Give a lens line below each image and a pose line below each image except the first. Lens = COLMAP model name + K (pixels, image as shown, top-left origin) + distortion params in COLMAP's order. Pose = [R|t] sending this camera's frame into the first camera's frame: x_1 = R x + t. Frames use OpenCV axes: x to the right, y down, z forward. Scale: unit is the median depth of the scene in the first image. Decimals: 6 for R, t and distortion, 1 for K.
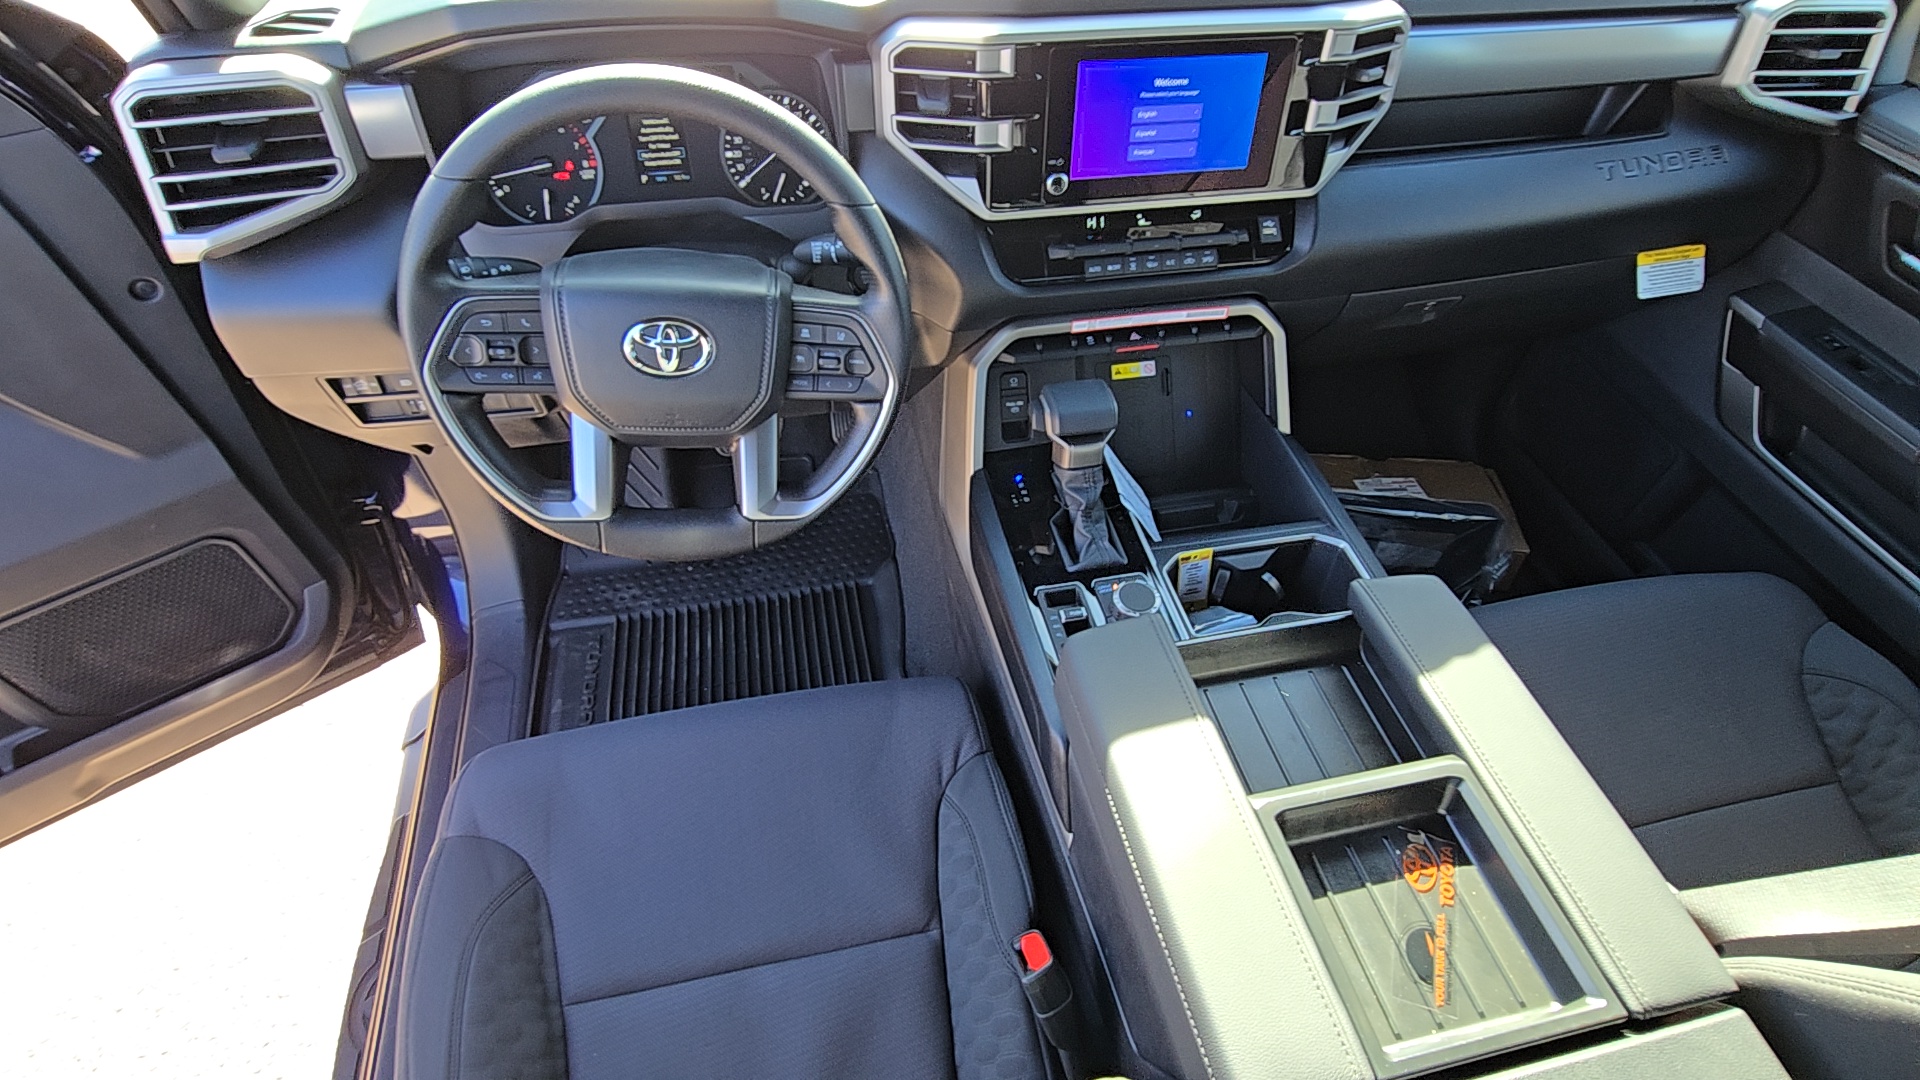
lens RADIAL K [[971.4, 0, 974.4], [0, 971.4, 543.4], [0, 0, 1]] dist [-0.009124, 0.010694]
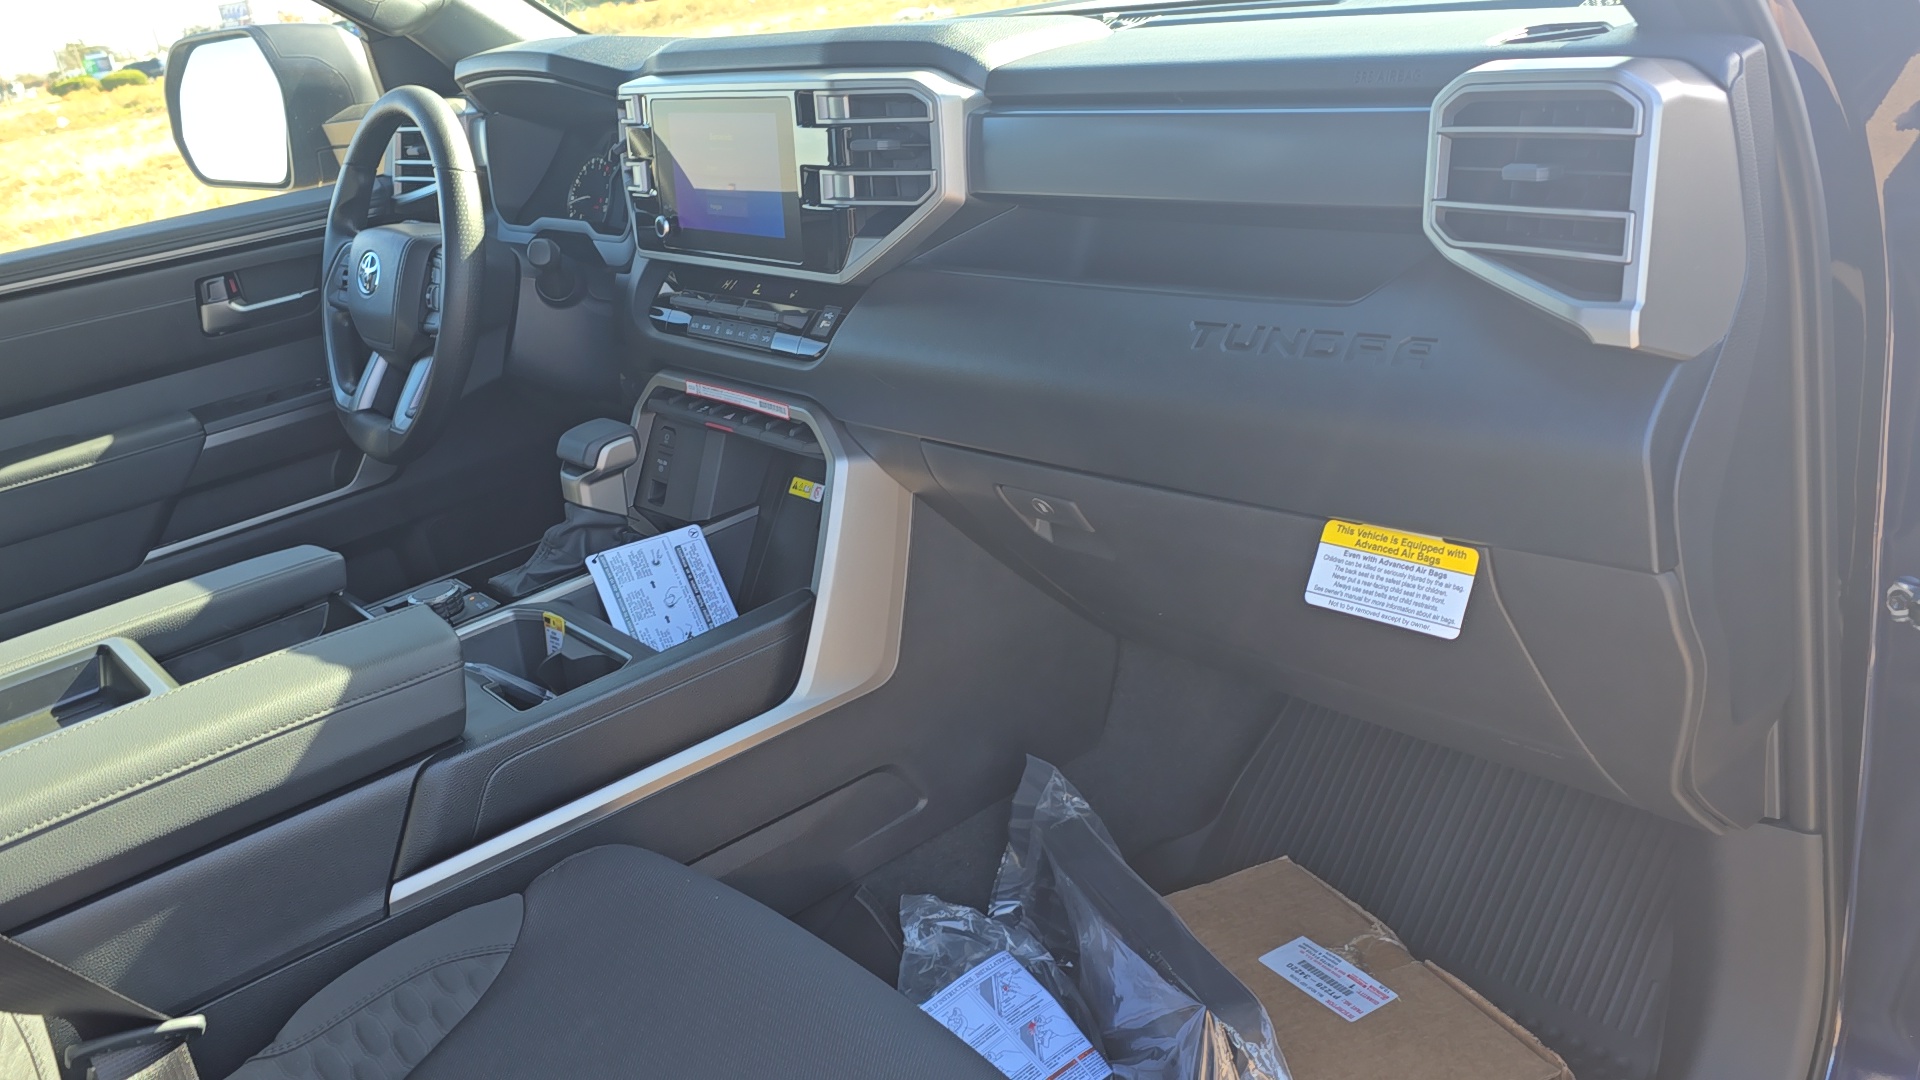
lens RADIAL K [[1590.6, 0, 960.0], [0, 1590.6, 540.0], [0, 0, 1]] dist [-0.009978, 0.002294]
pose [[0.433184, 0.229471, -0.871605, 1.584210], [-0.533221, 0.844904, -0.042567, -0.176702], [0.726655, 0.483198, 0.488357, 0.533226]]
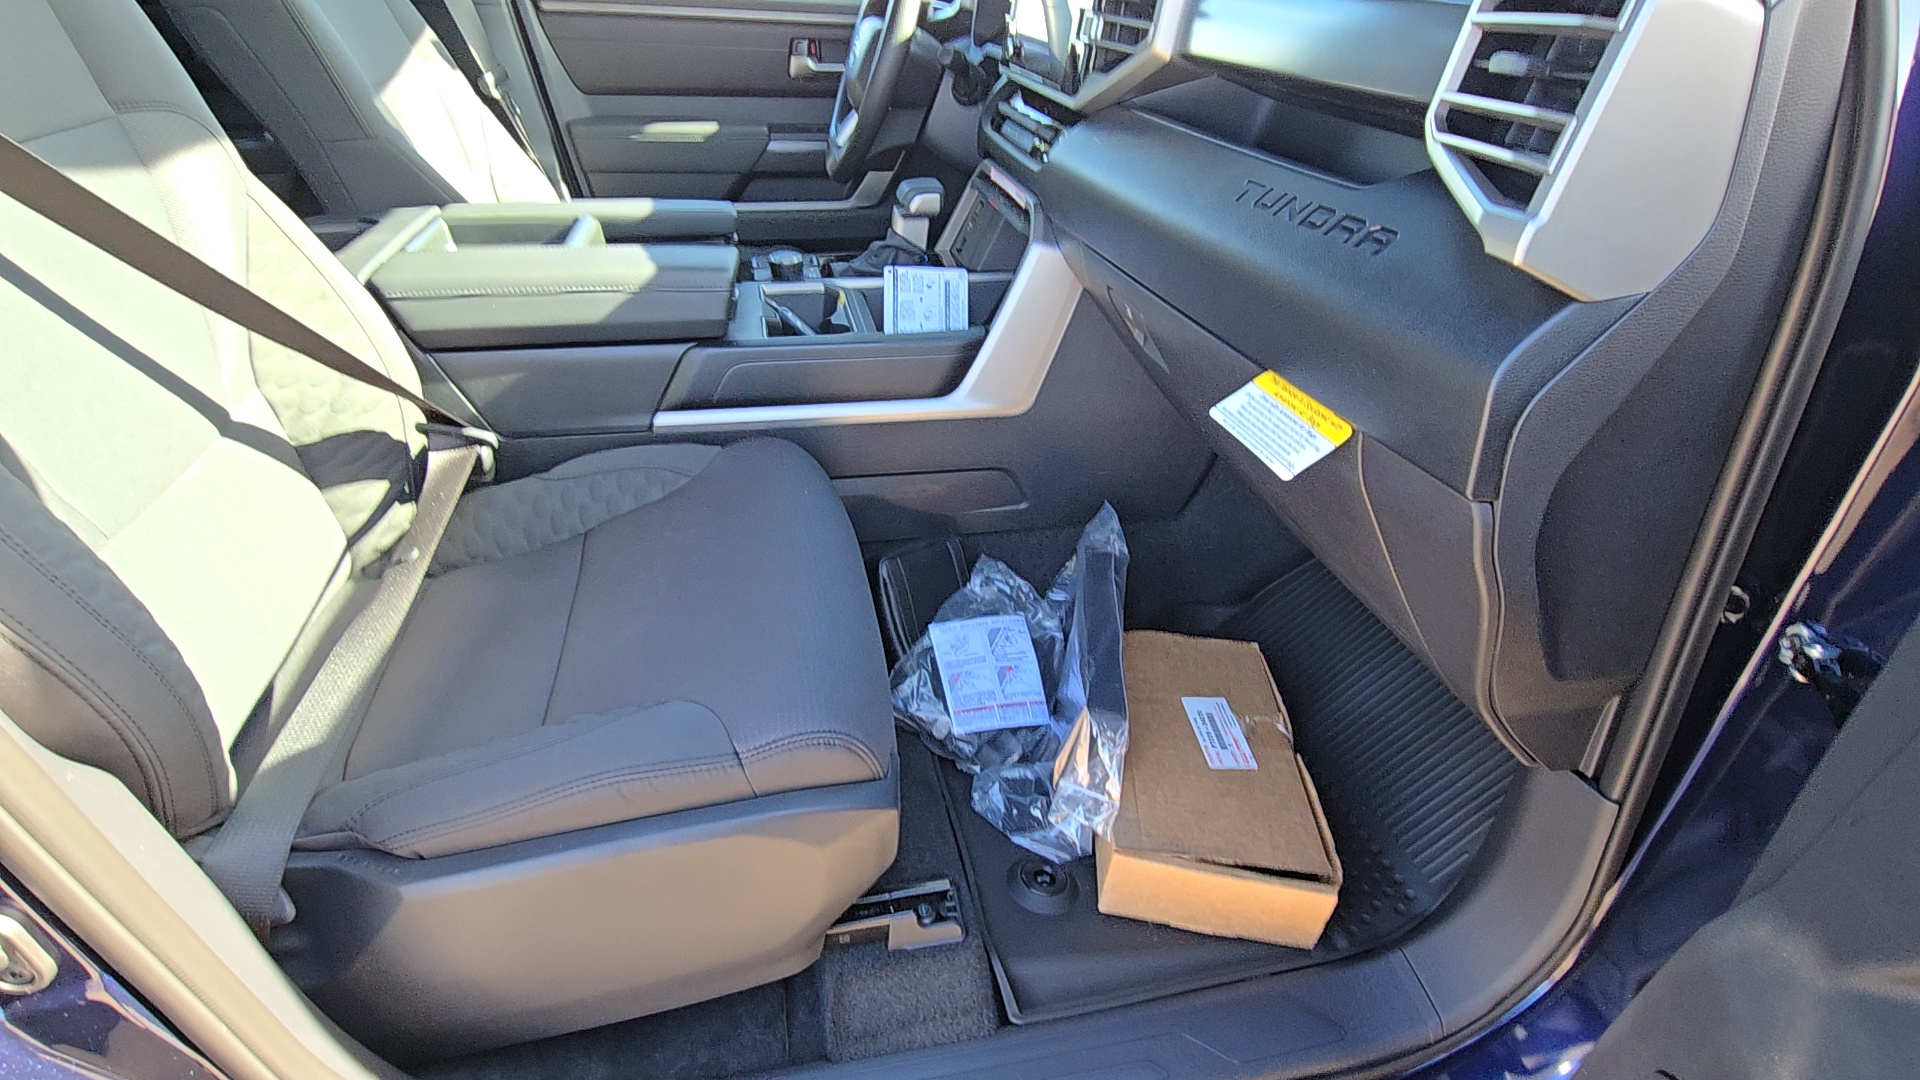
lens RADIAL K [[971.4, 0, 974.4], [0, 971.4, 543.4], [0, 0, 1]] dist [-0.009124, 0.010694]
pose [[-0.023367, 0.479594, -0.877179, 1.497950], [-0.750267, 0.571475, 0.332438, -0.358217], [0.660721, 0.665887, 0.346470, 0.880935]]
